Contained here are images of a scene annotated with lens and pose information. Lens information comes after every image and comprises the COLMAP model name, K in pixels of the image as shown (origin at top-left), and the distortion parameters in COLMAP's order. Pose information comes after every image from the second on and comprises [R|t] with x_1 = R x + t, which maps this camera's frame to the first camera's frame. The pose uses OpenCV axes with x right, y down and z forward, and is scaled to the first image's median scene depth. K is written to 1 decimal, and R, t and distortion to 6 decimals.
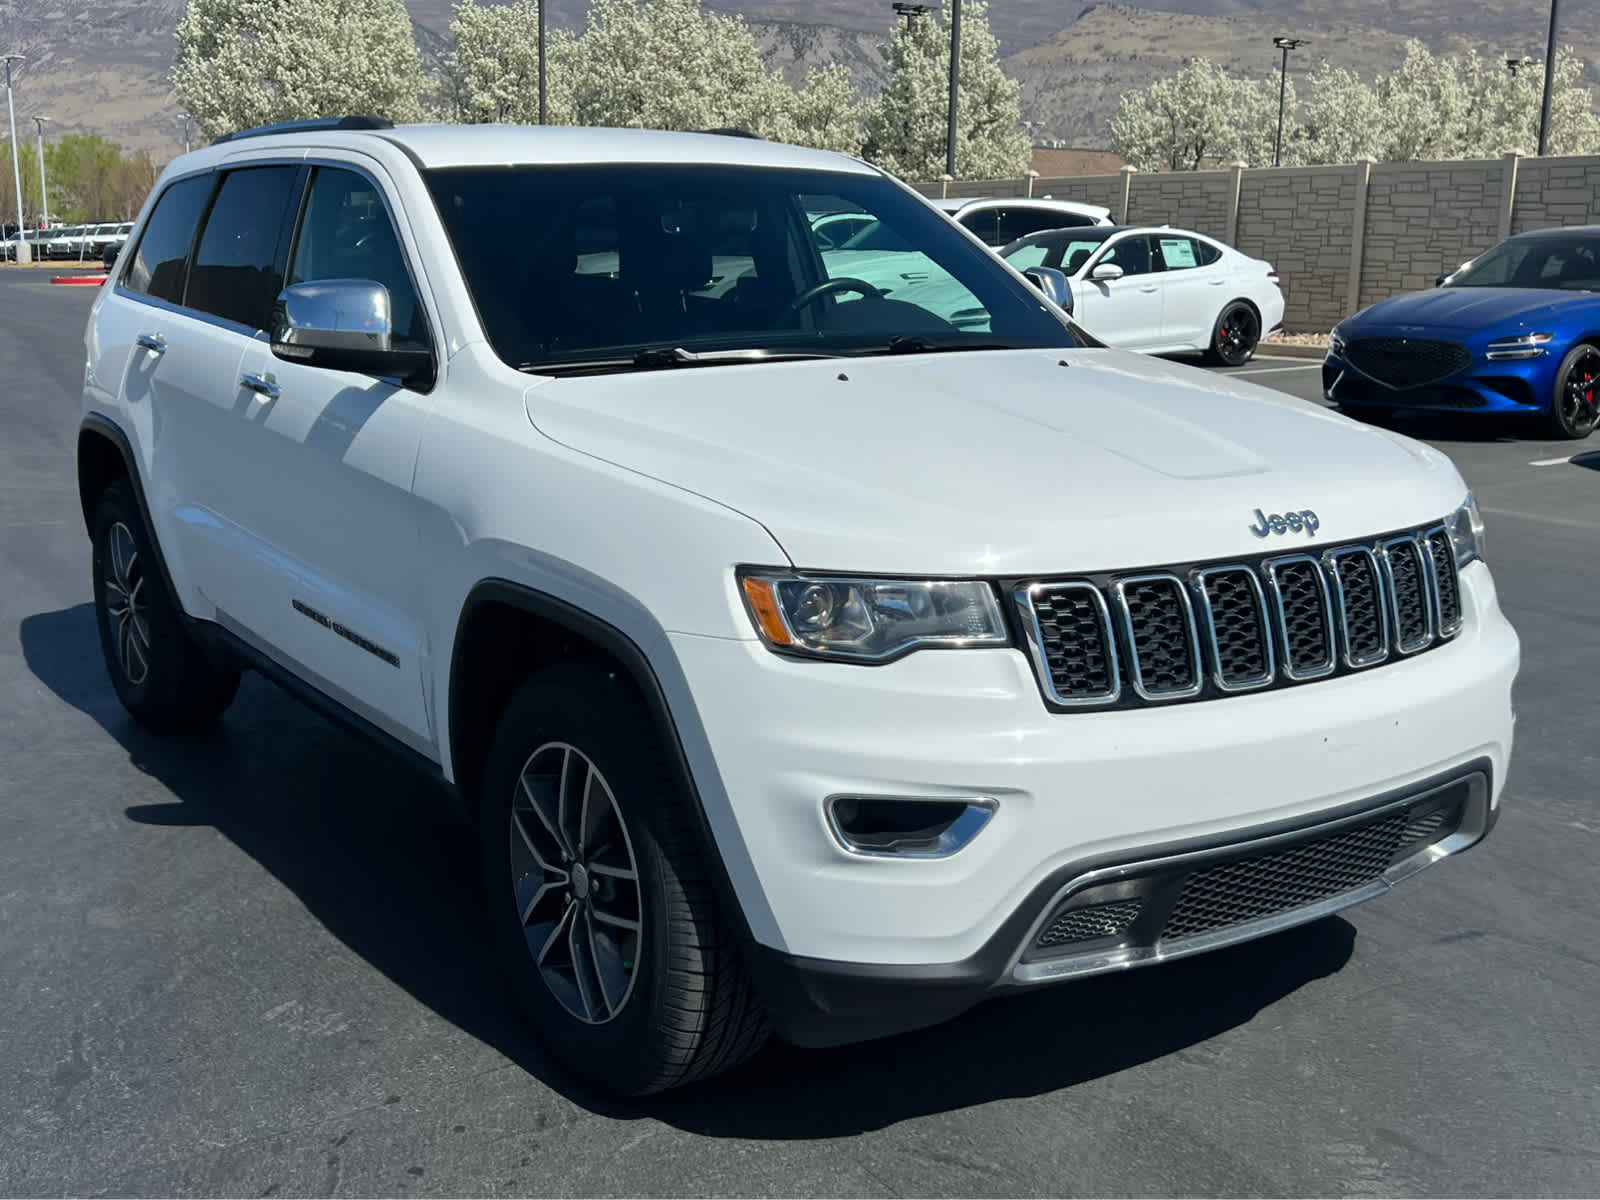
lens RADIAL K [[1876.5, 0, 807.9], [0, 1876.5, 594.2], [0, 0, 1]] dist [0.006619, 0.000000]
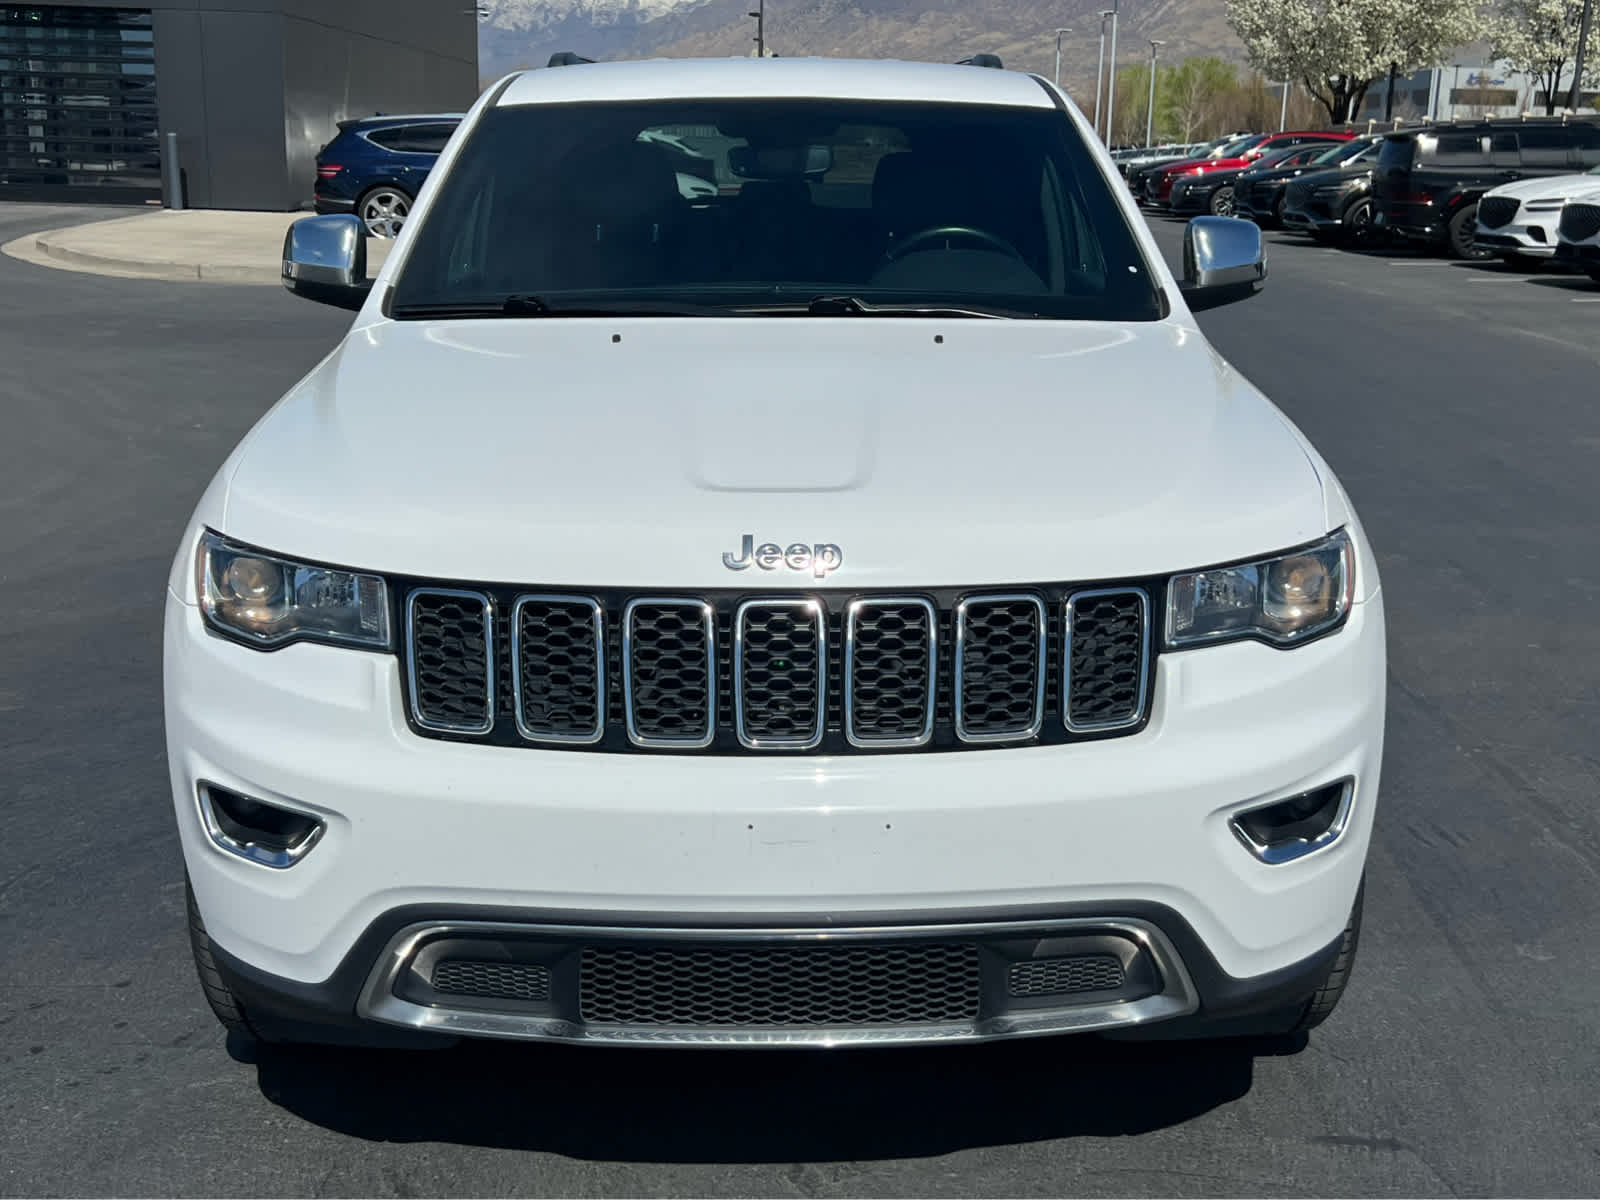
lens RADIAL K [[1853.2, 0, 797.6], [0, 1853.2, 604.0], [0, 0, 1]] dist [0.045087, 0.000000]
pose [[0.839001, 0.135406, -0.527013, 0.415811], [-0.110352, 0.990758, 0.078876, -0.048954], [0.532822, -0.008020, 0.846189, 0.200517]]
